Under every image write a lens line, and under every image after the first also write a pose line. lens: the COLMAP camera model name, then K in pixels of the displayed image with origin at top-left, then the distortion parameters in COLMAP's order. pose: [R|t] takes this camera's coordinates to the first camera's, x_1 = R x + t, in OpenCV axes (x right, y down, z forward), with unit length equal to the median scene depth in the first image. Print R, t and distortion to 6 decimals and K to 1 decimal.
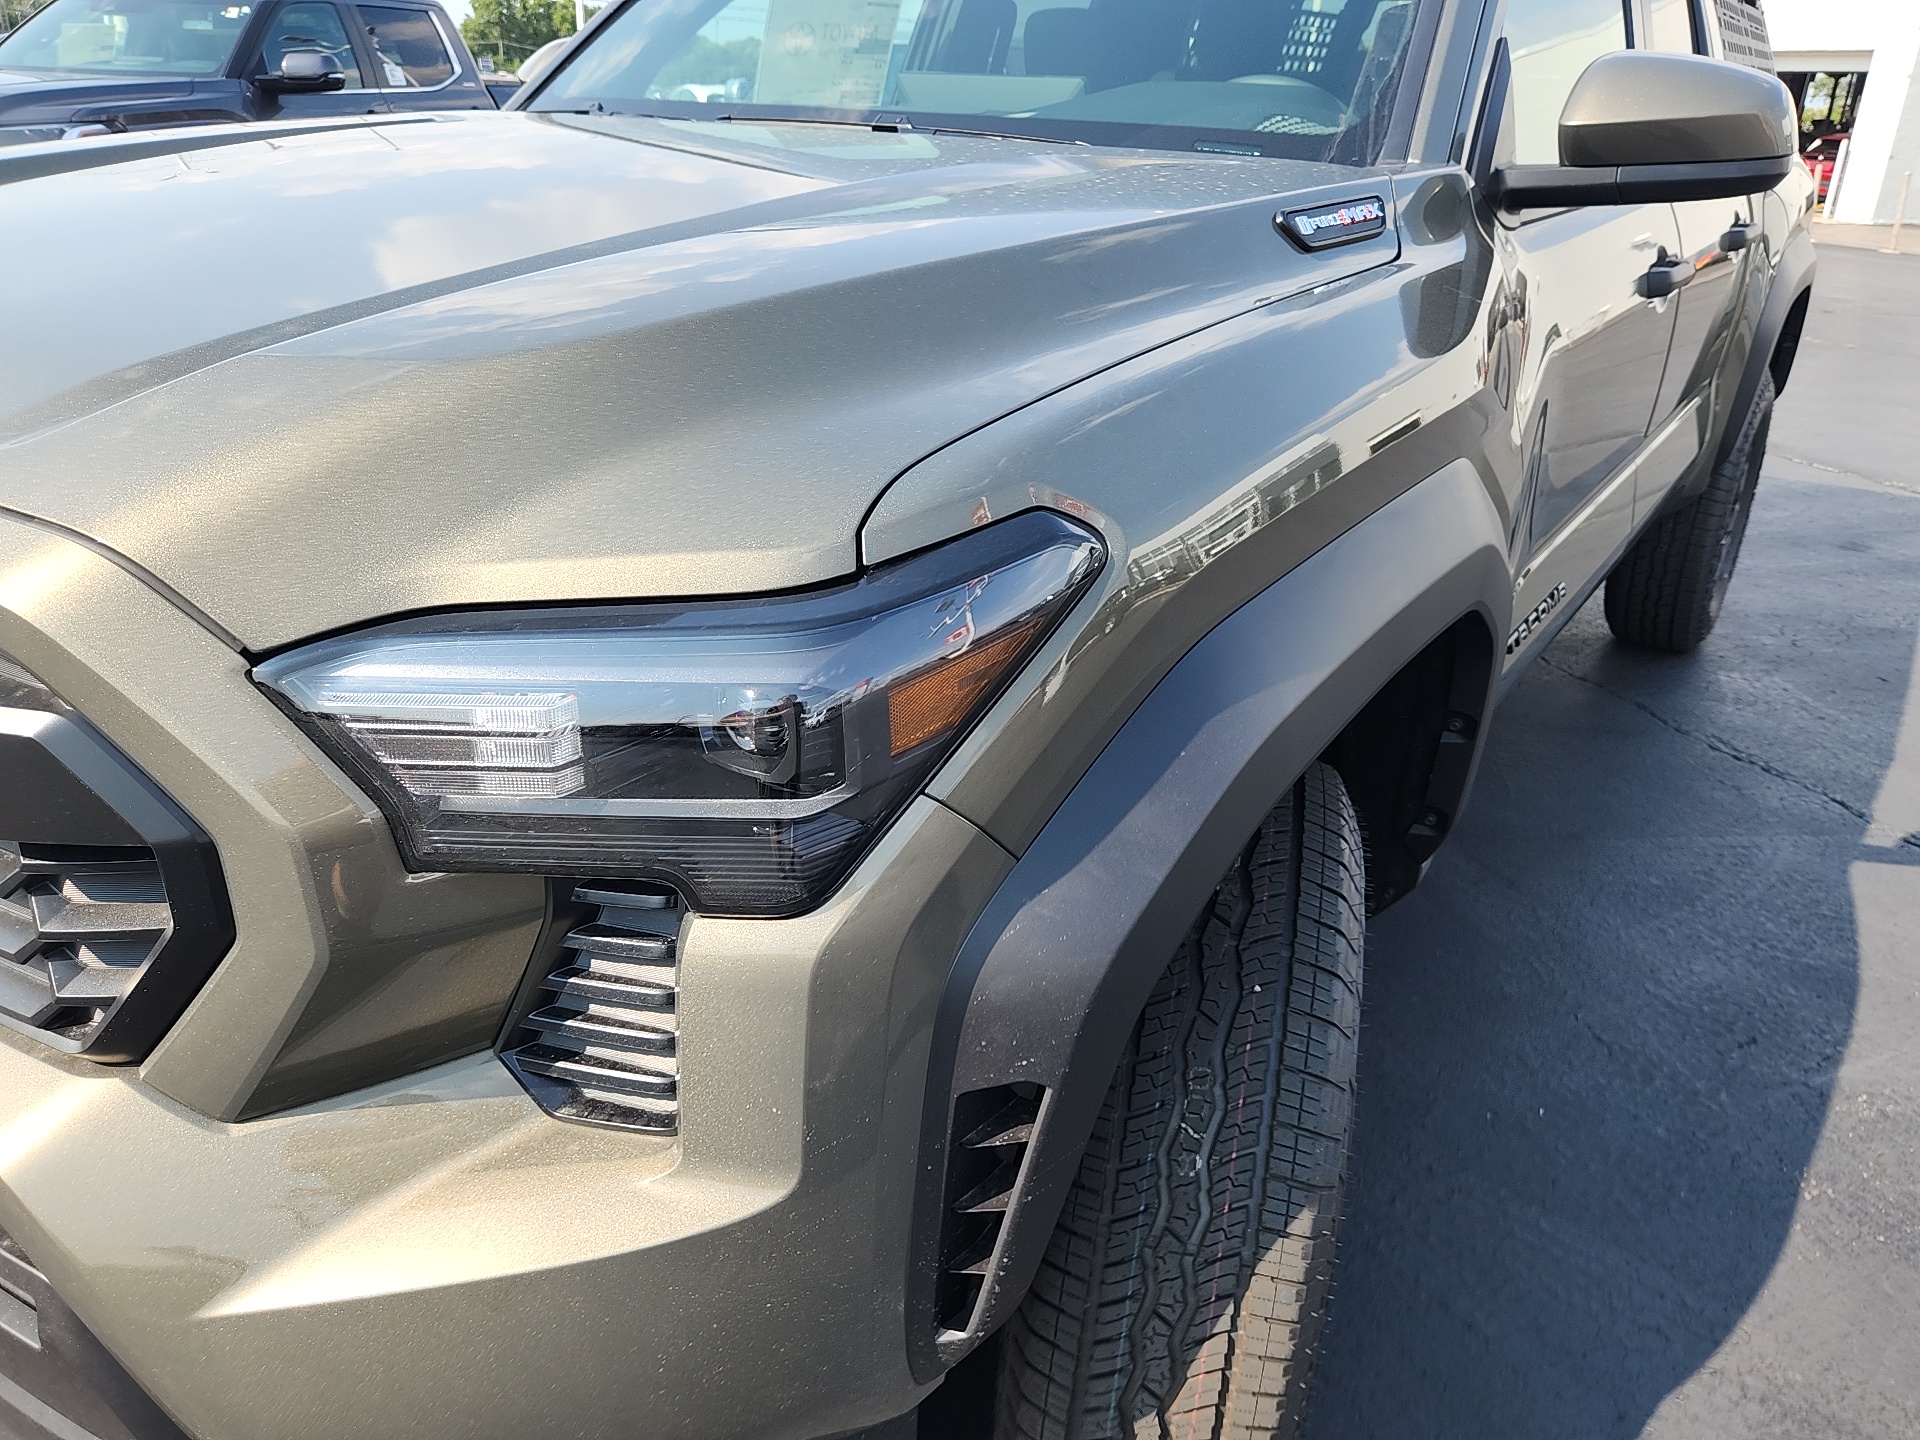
lens RADIAL K [[1293.5, 0, 1008.2], [0, 1293.5, 720.2], [0, 0, 1]] dist [0.024210, -0.001588]
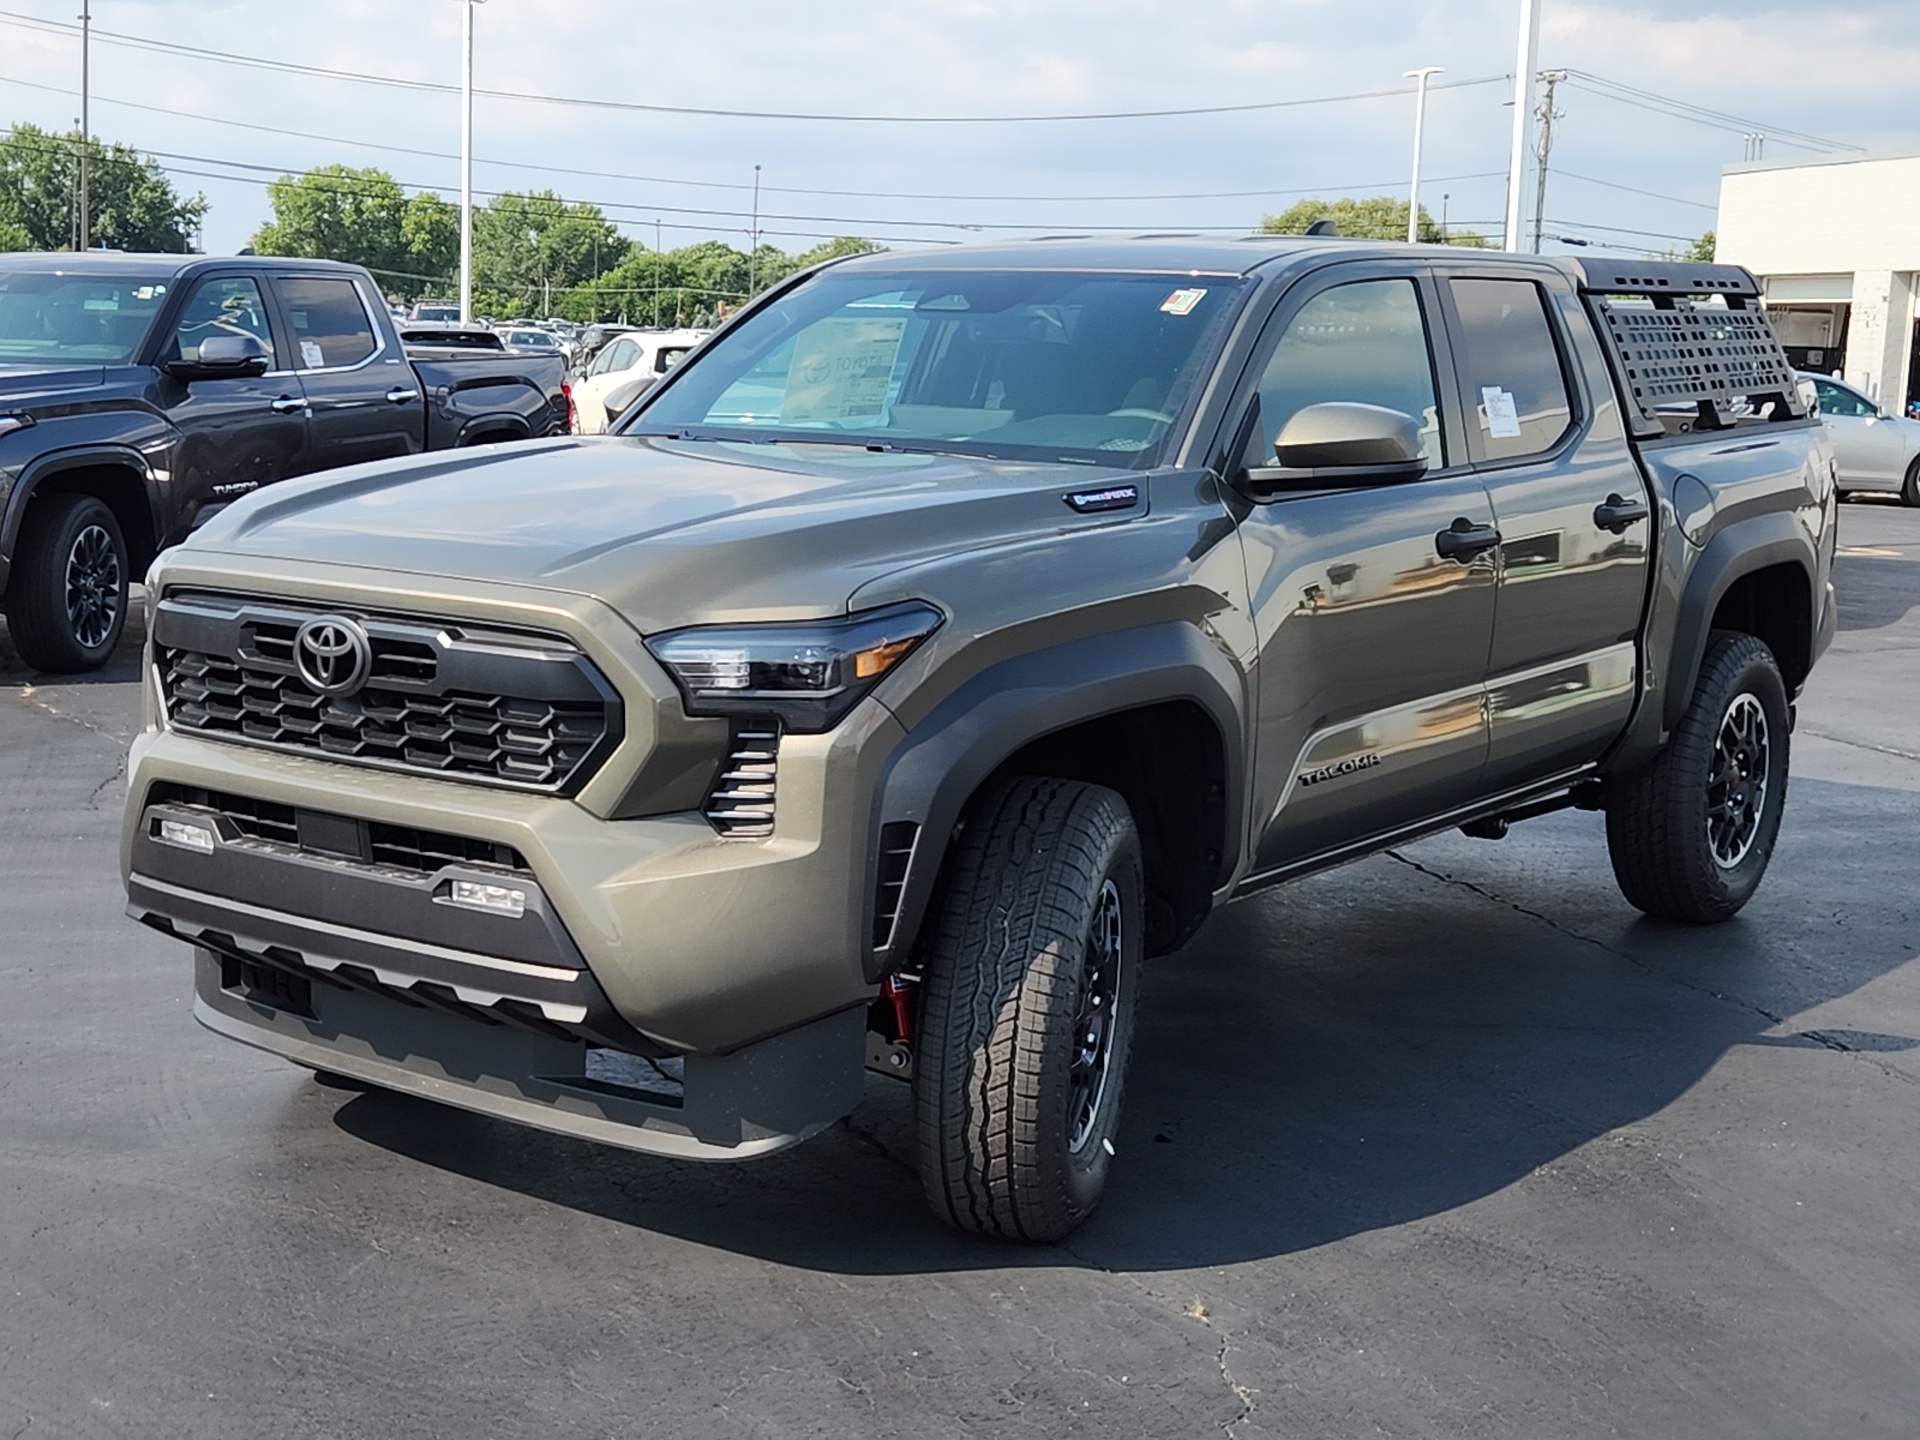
lens RADIAL K [[1440.2, 0, 966.0], [0, 1440.2, 720.3], [0, 0, 1]] dist [0.039369, -0.002838]
pose [[0.999200, -0.003177, -0.039866, 0.232785], [-0.005698, 0.975362, -0.220538, 0.700424], [0.039584, 0.220589, 0.974563, -1.741156]]
